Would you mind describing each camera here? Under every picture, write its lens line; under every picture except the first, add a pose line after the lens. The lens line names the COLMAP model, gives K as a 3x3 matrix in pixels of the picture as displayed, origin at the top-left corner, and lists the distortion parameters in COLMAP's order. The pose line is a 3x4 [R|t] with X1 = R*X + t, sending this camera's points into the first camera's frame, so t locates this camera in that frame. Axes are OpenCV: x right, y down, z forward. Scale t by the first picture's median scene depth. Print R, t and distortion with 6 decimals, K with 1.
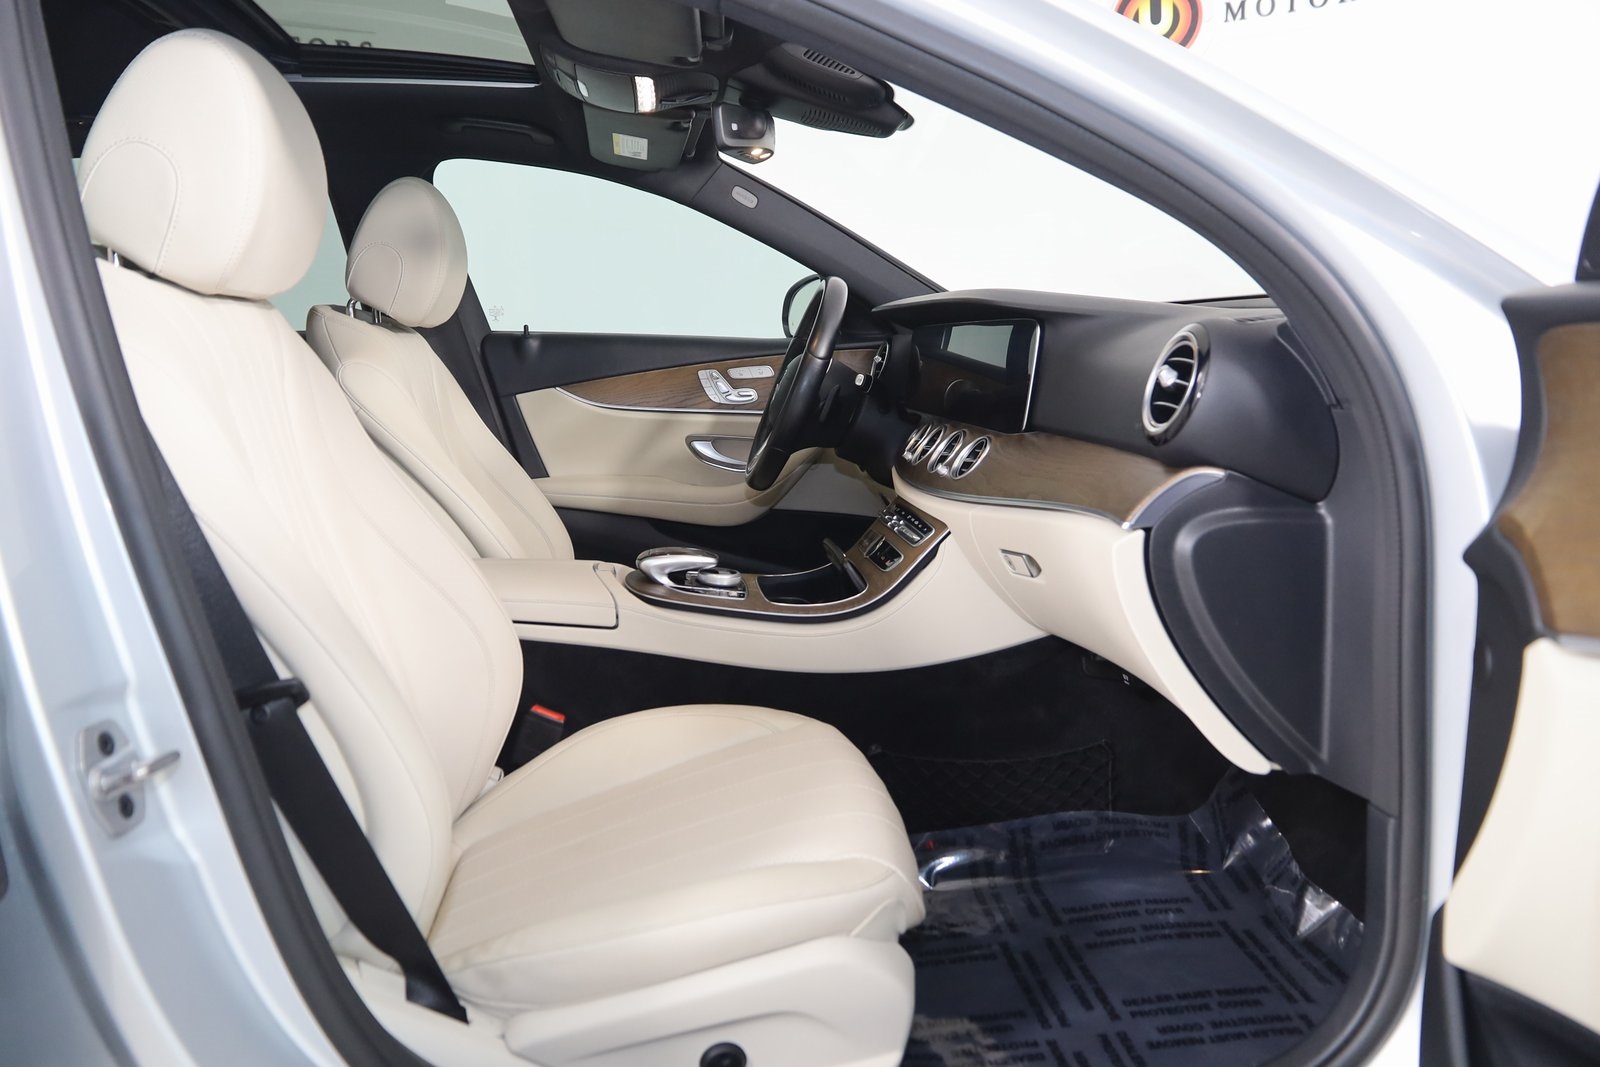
lens RADIAL K [[1100.4, 0, 800.0], [0, 1100.4, 533.5], [0, 0, 1]] dist [-0.119388, 0.072158]
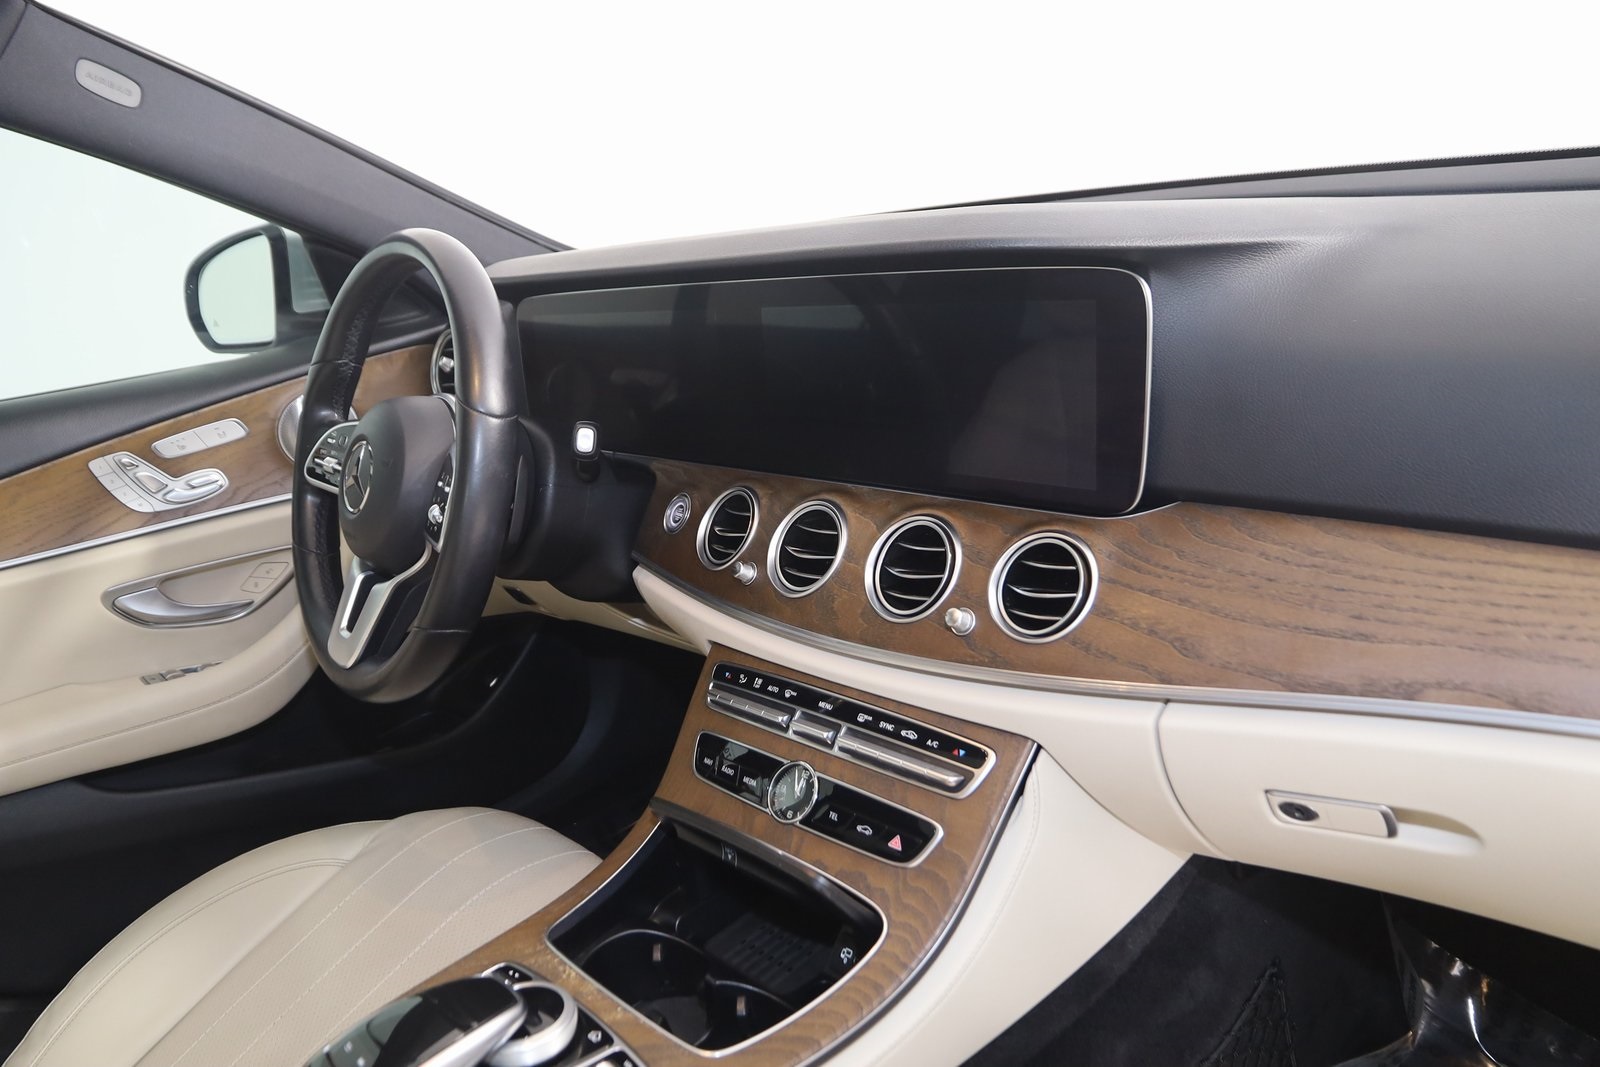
lens RADIAL K [[1094.5, 0, 800.0], [0, 1094.5, 533.5], [0, 0, 1]] dist [-0.147458, 0.102698]
pose [[0.786933, -0.290311, 0.544478, -0.168182], [0.235870, 0.956920, 0.169319, -0.193174], [-0.570178, -0.004817, 0.821507, 0.687323]]
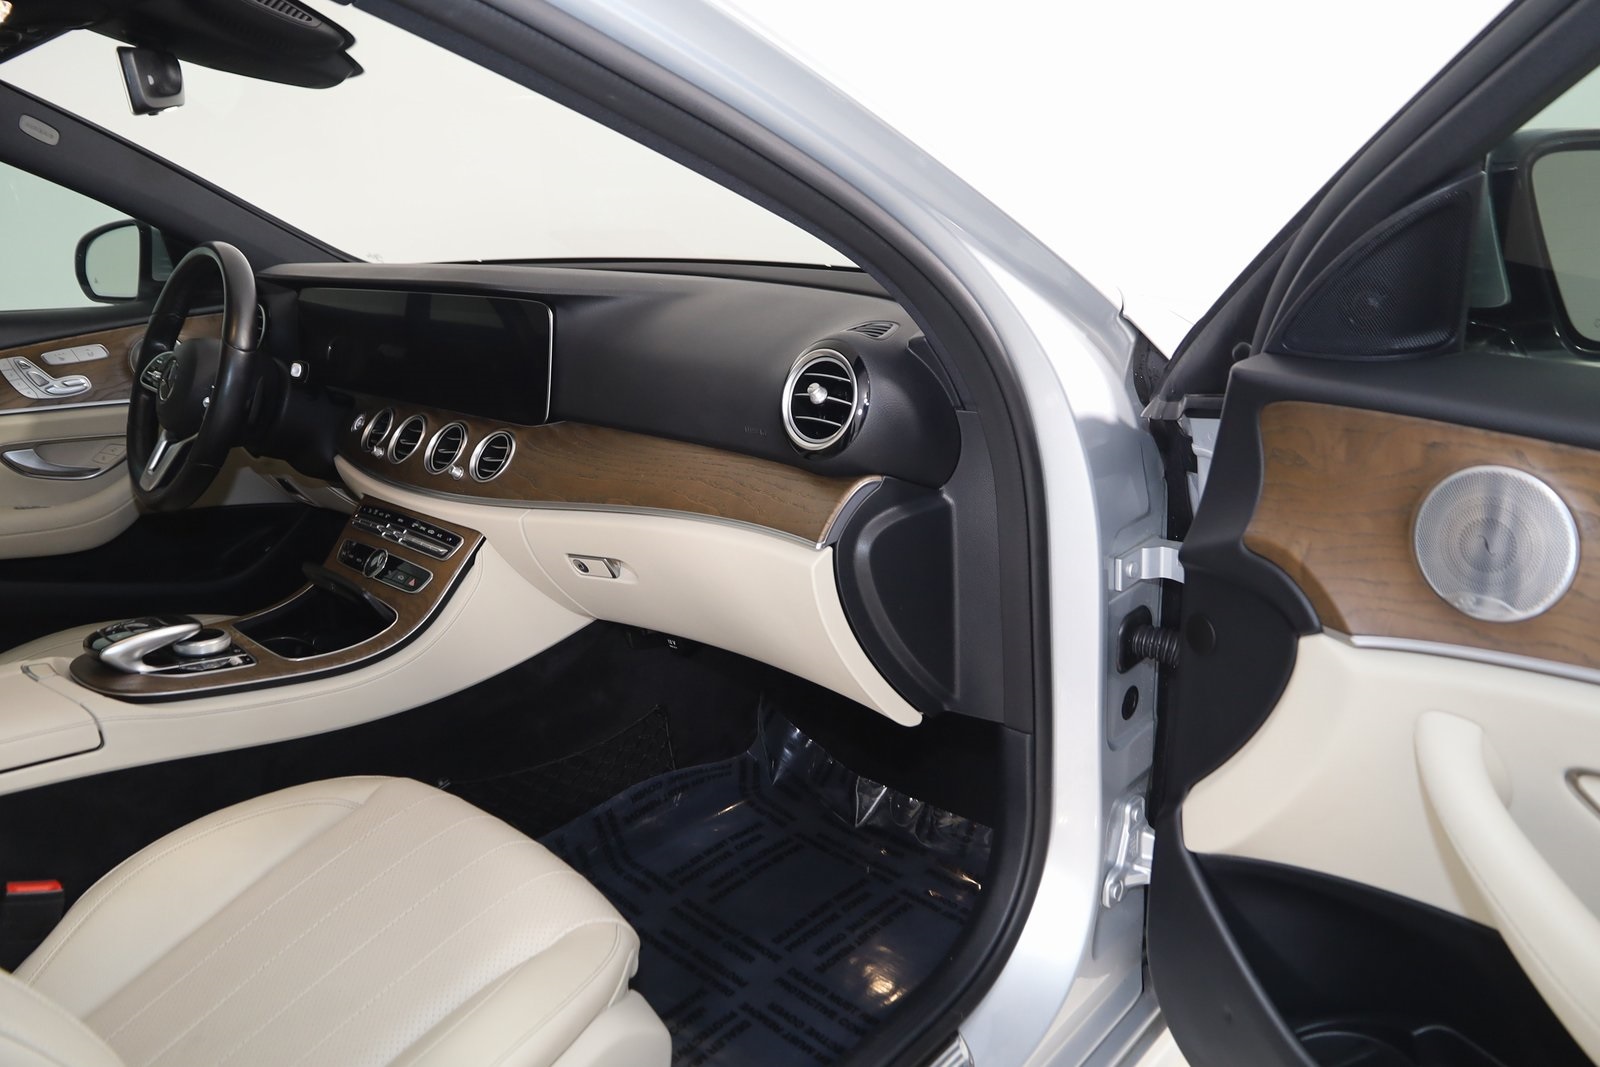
lens RADIAL K [[1100.4, 0, 800.0], [0, 1100.4, 533.5], [0, 0, 1]] dist [-0.119388, 0.072158]
pose [[0.757352, -0.203101, 0.620619, -0.233820], [0.129392, 0.978232, 0.162232, -0.121919], [-0.640059, -0.042564, 0.767146, 0.125550]]
